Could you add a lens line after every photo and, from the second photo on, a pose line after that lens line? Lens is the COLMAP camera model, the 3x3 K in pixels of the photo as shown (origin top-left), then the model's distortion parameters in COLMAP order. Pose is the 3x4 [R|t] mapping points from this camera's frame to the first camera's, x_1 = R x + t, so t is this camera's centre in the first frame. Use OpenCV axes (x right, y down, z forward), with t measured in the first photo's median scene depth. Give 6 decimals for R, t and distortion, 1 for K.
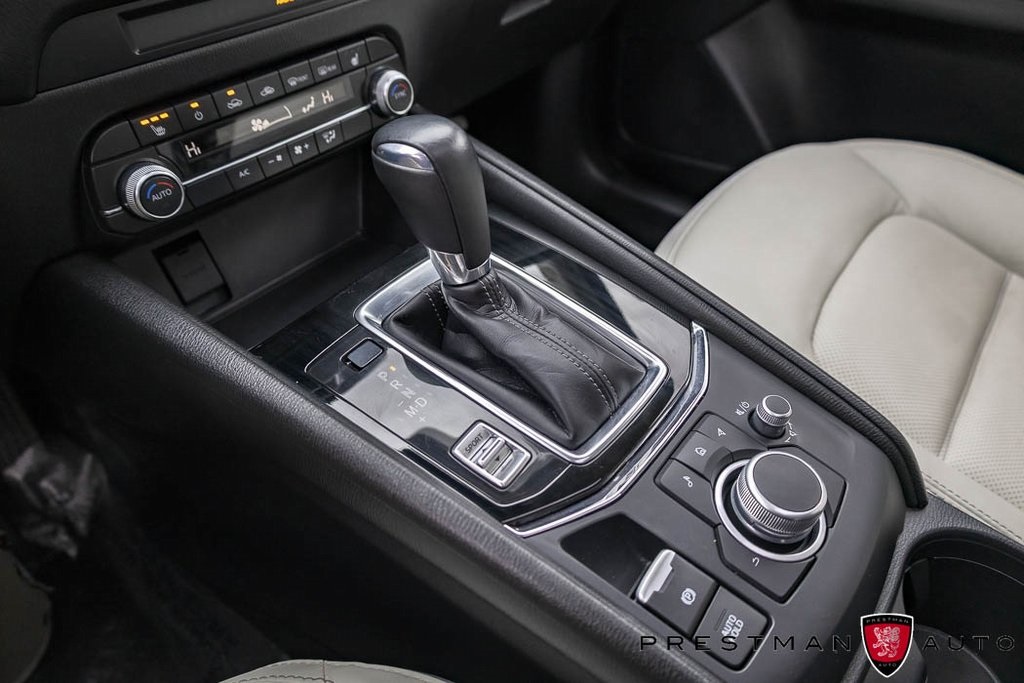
lens RADIAL K [[660.2, 0, 512.0], [0, 660.2, 341.5], [0, 0, 1]] dist [0.015167, 0.000559]
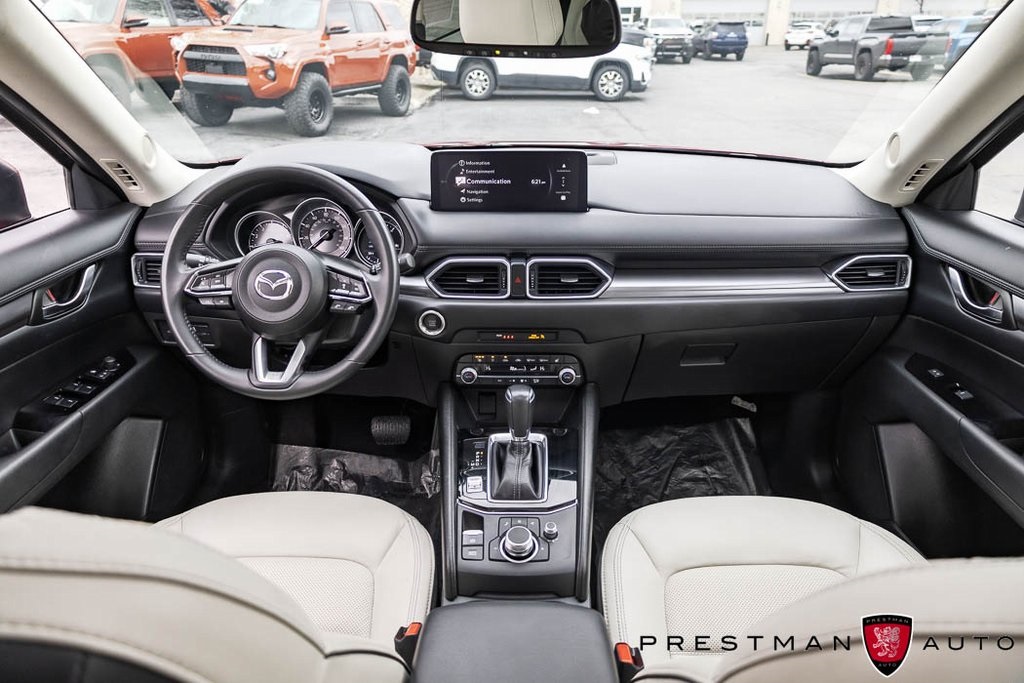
lens RADIAL K [[664.7, 0, 512.0], [0, 664.7, 341.5], [0, 0, 1]] dist [0.004074, 0.001585]
pose [[0.617174, 0.336396, -0.711290, 1.870880], [-0.530692, 0.845392, -0.060654, -0.274024], [0.580915, 0.414910, 0.700277, -1.251779]]
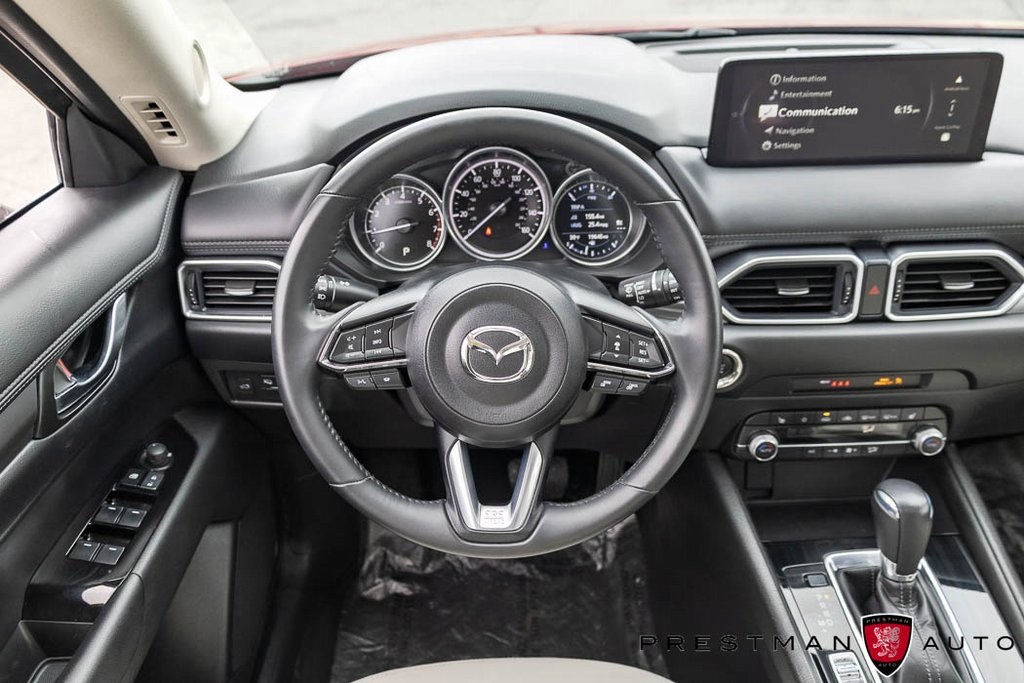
lens RADIAL K [[782.0, 0, 512.0], [0, 782.0, 341.5], [0, 0, 1]] dist [-0.005782, -0.002540]
pose [[0.640604, 0.396540, -0.657558, 0.374860], [-0.501615, 0.864475, 0.032639, -0.190483], [0.581385, 0.308933, 0.752697, -1.245860]]
